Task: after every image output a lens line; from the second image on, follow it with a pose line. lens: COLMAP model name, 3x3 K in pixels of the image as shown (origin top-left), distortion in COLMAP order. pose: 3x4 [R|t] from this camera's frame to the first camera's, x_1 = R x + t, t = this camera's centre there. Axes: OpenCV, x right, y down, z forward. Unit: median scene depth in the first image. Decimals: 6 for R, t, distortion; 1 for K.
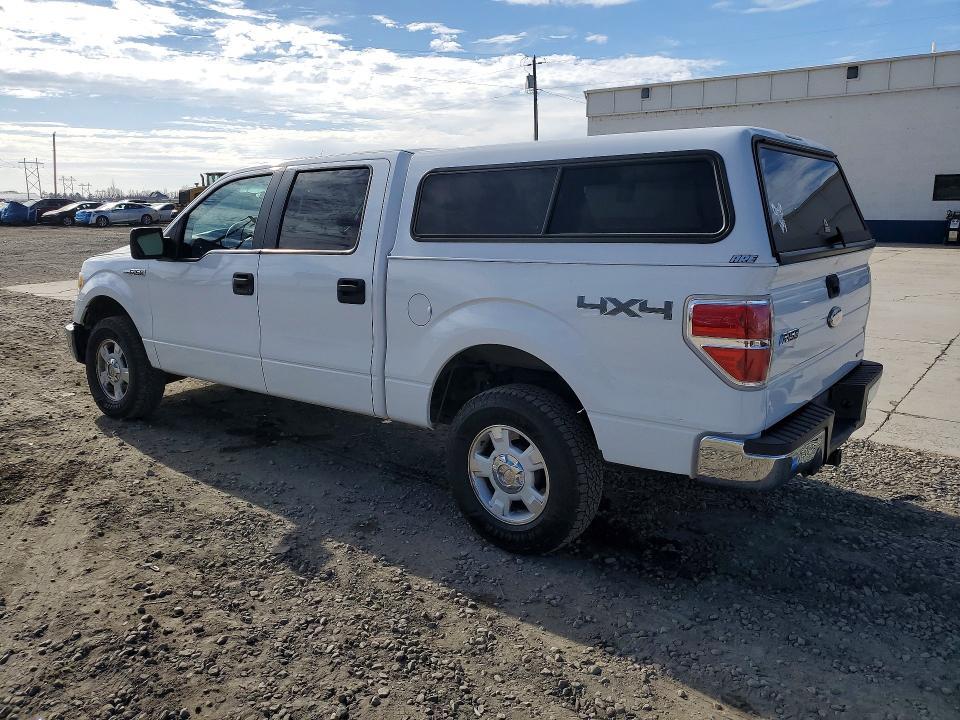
lens RADIAL K [[755.4, 0, 480.0], [0, 755.4, 360.0], [0, 0, 1]] dist [0.017526, -0.003328]
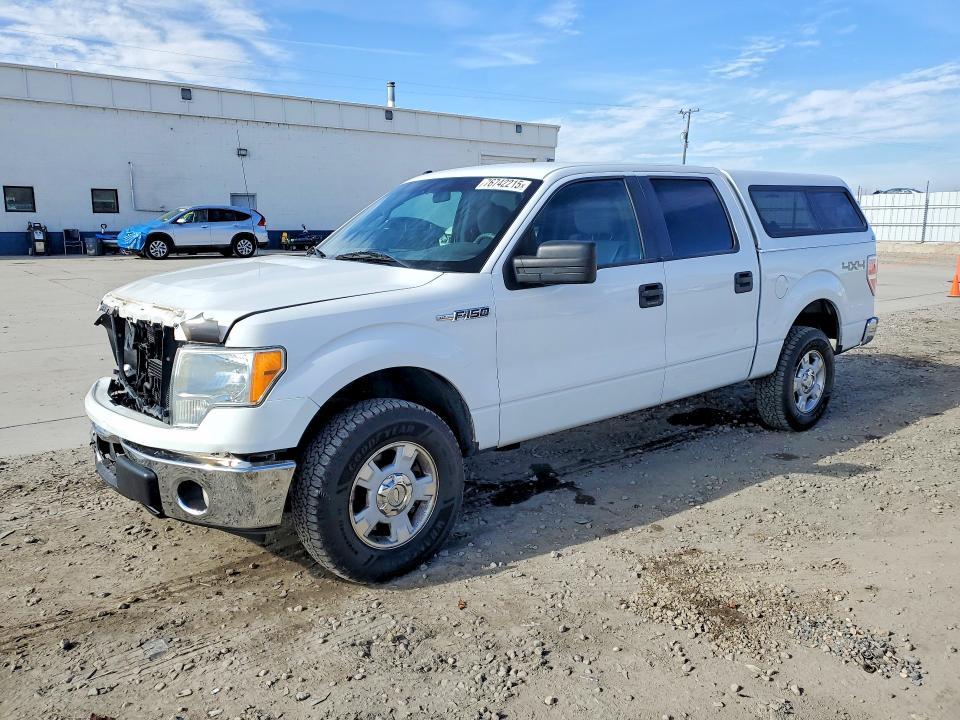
lens RADIAL K [[758.4, 0, 480.0], [0, 758.4, 360.0], [0, 0, 1]] dist [0.034378, 0.000720]
pose [[0.180370, -0.171906, 0.968460, -1.255835], [0.189671, 0.972208, 0.137246, -0.188089], [-0.965138, 0.158933, 0.207962, 1.003822]]
